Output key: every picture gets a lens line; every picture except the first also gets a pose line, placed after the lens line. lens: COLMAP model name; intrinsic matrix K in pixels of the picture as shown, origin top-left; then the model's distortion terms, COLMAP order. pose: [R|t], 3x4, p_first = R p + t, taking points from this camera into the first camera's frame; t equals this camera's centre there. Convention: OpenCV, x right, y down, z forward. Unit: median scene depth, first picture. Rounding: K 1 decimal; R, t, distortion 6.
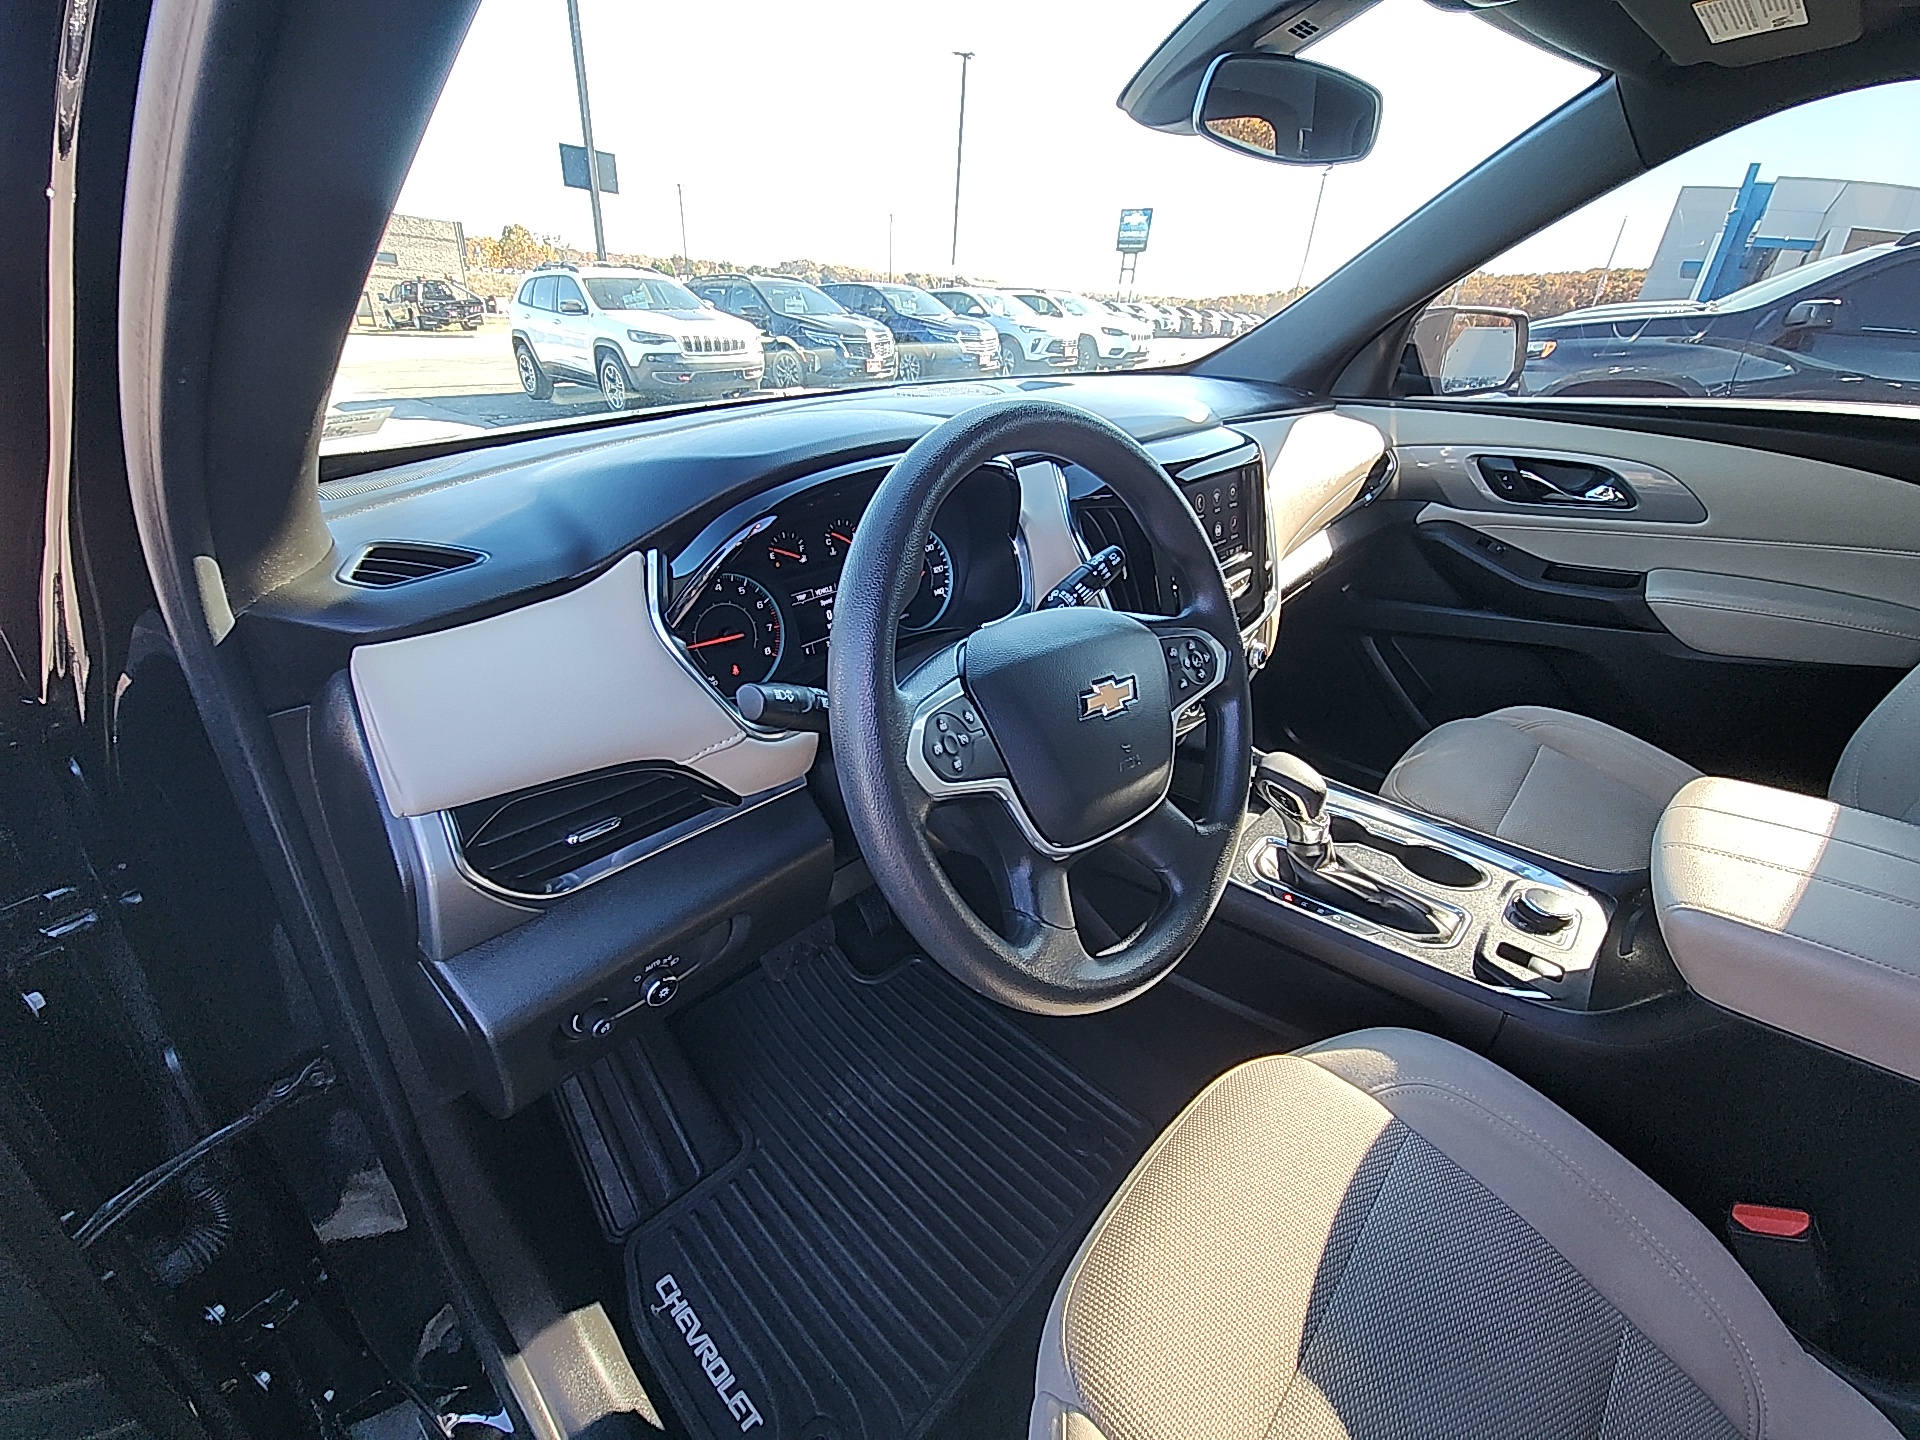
lens RADIAL K [[778.1, 0, 949.7], [0, 778.1, 709.6], [0, 0, 1]] dist [0.003353, -0.000111]
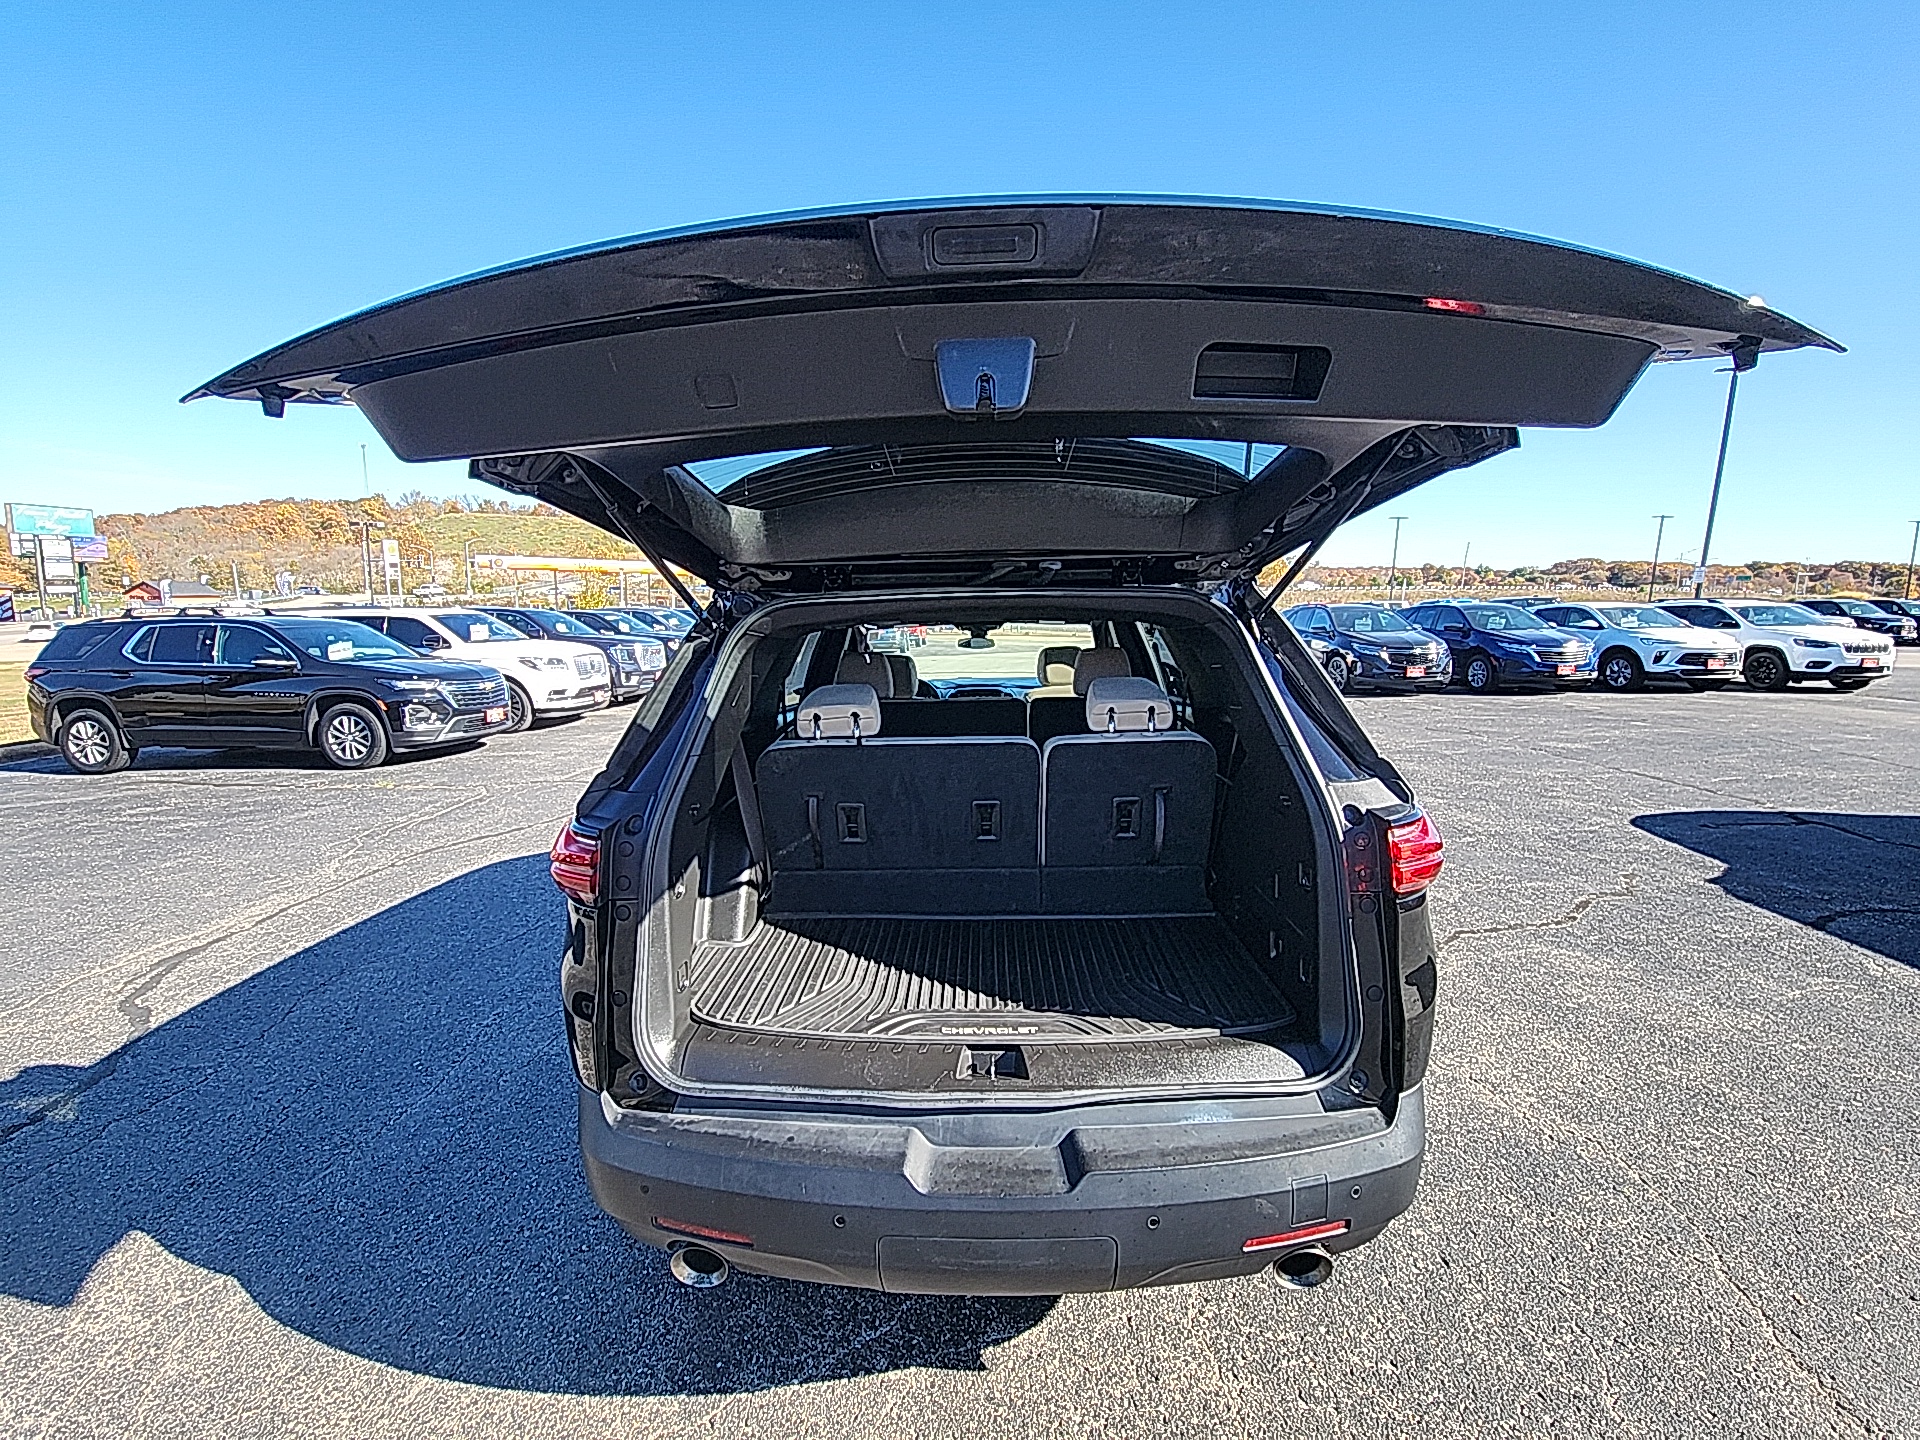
lens RADIAL K [[779.0, 0, 951.1], [0, 779.0, 701.0], [0, 0, 1]] dist [0.012175, -0.006097]
pose [[0.666997, 0.063550, -0.742345, 3.513236], [-0.323568, 0.922201, -0.211778, 0.815073], [0.671132, 0.381454, 0.635668, -2.183691]]
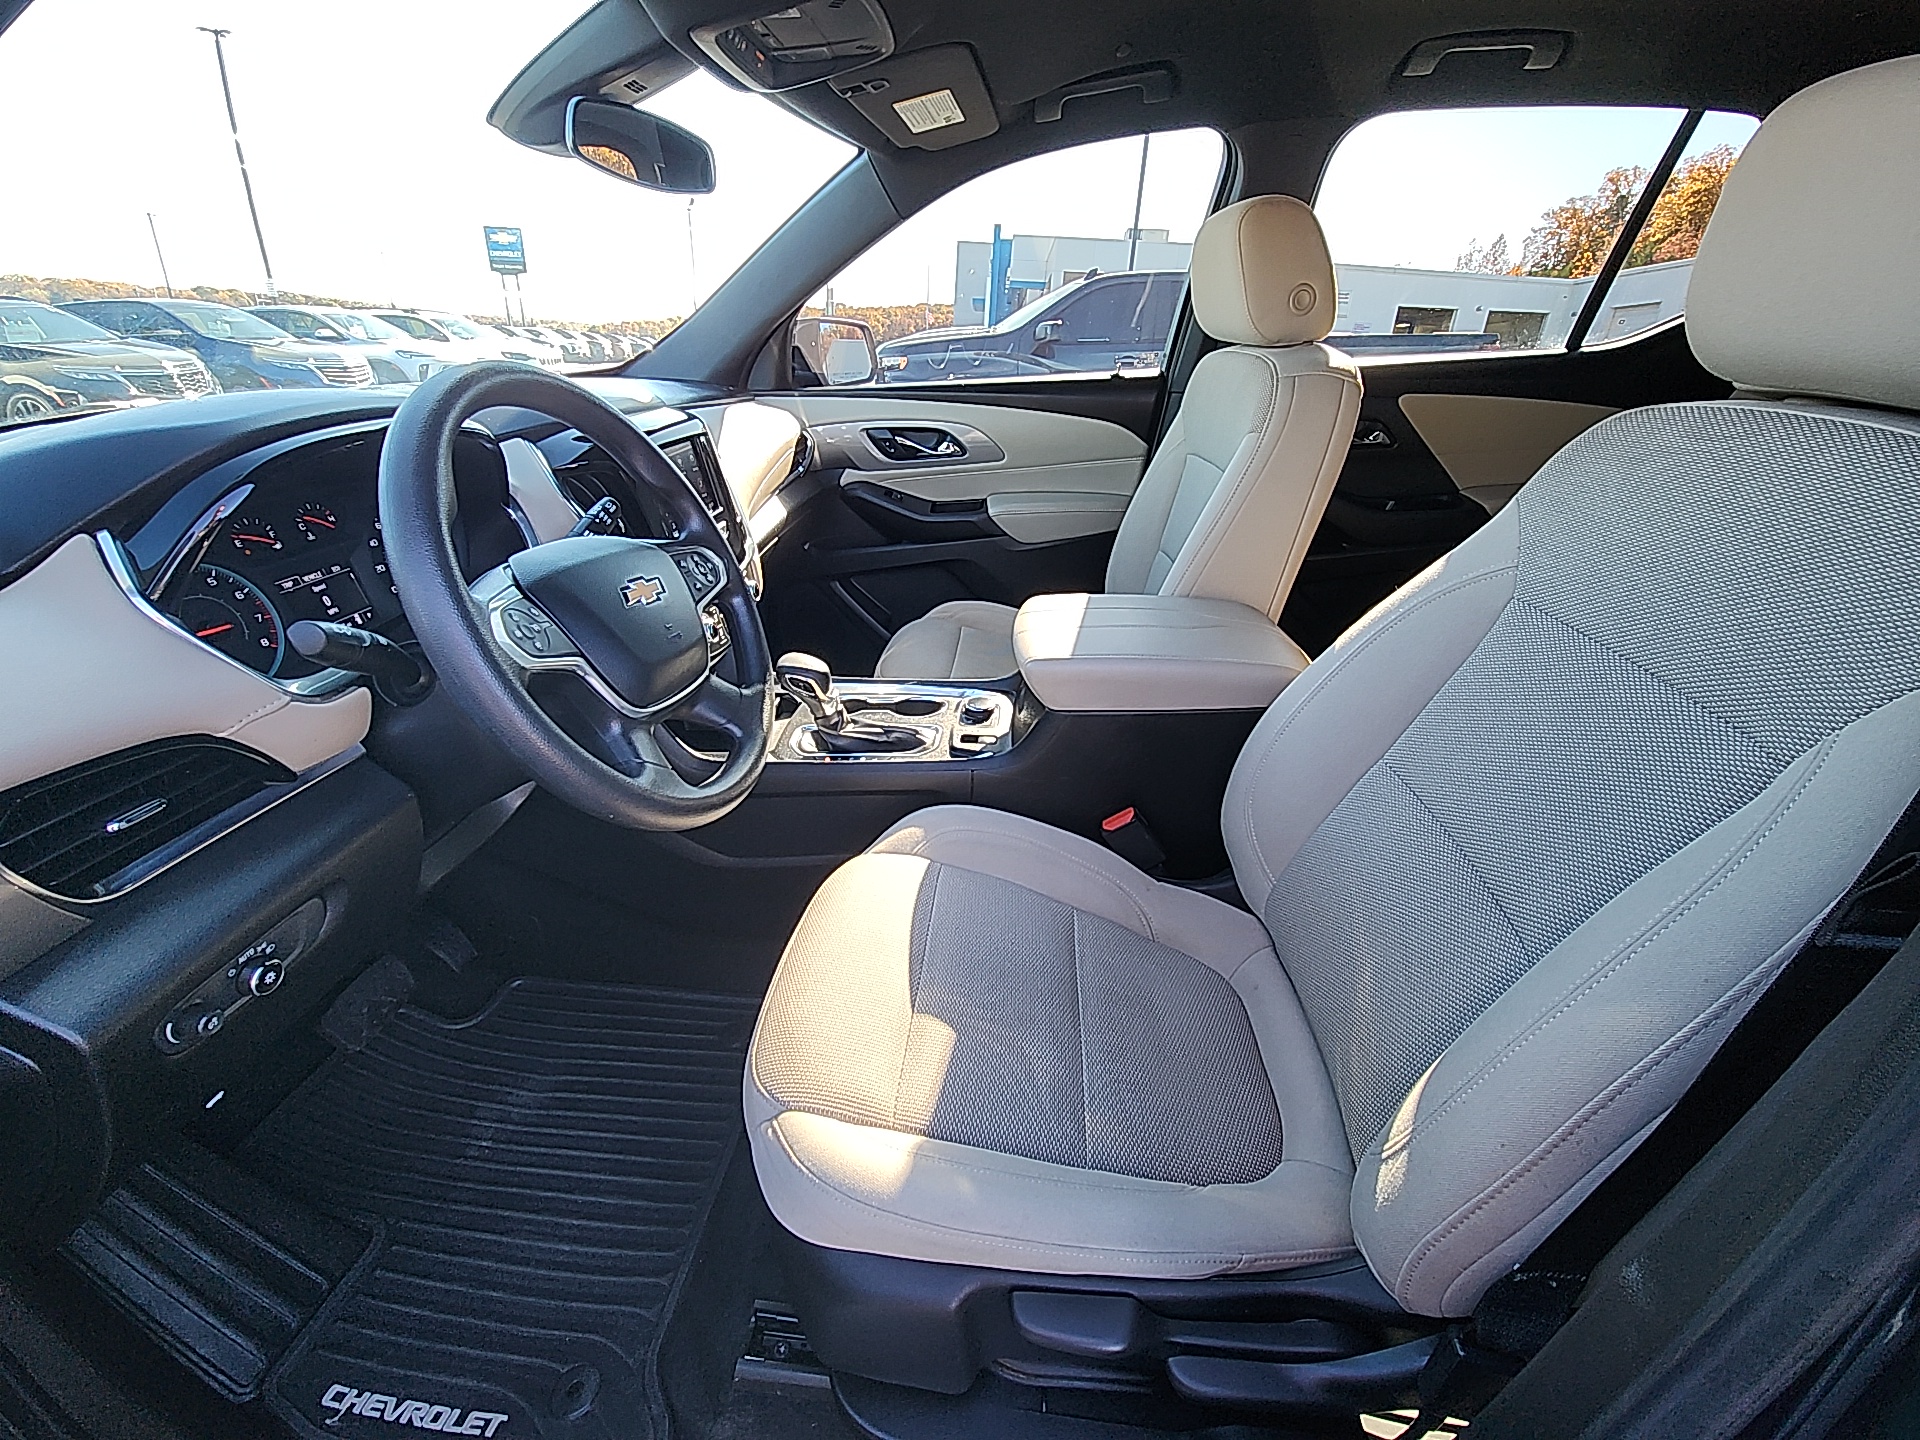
lens RADIAL K [[776.5, 0, 944.4], [0, 776.5, 707.1], [0, 0, 1]] dist [0.021141, -0.011238]
pose [[0.795270, -0.264491, 0.545518, -0.073042], [0.280514, 0.958235, 0.055654, 0.113008], [-0.537454, 0.108765, 0.836249, -0.151722]]
